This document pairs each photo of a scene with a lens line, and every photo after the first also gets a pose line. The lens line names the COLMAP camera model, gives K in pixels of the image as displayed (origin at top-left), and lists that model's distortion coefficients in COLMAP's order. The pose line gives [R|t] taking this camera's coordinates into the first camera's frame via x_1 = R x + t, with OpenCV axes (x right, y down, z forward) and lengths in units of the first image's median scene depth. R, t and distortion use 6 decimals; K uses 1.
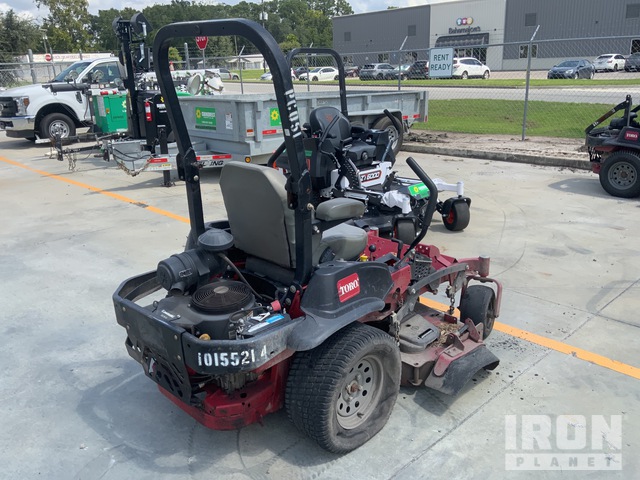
lens RADIAL K [[487.8, 0, 320.0], [0, 487.8, 240.0], [0, 0, 1]] dist [0.005321, 0.003831]
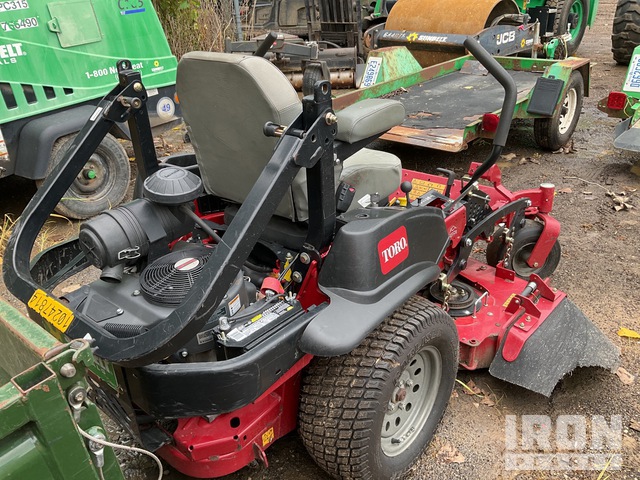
lens RADIAL K [[482.8, 0, 319.6], [0, 482.8, 220.6], [0, 0, 1]] dist [-0.000182, -0.001769]
pose [[0.997529, -0.054529, 0.044294, -0.059041], [0.050022, 0.994011, 0.097158, -0.003914], [-0.049326, -0.094702, 0.994283, 0.387061]]
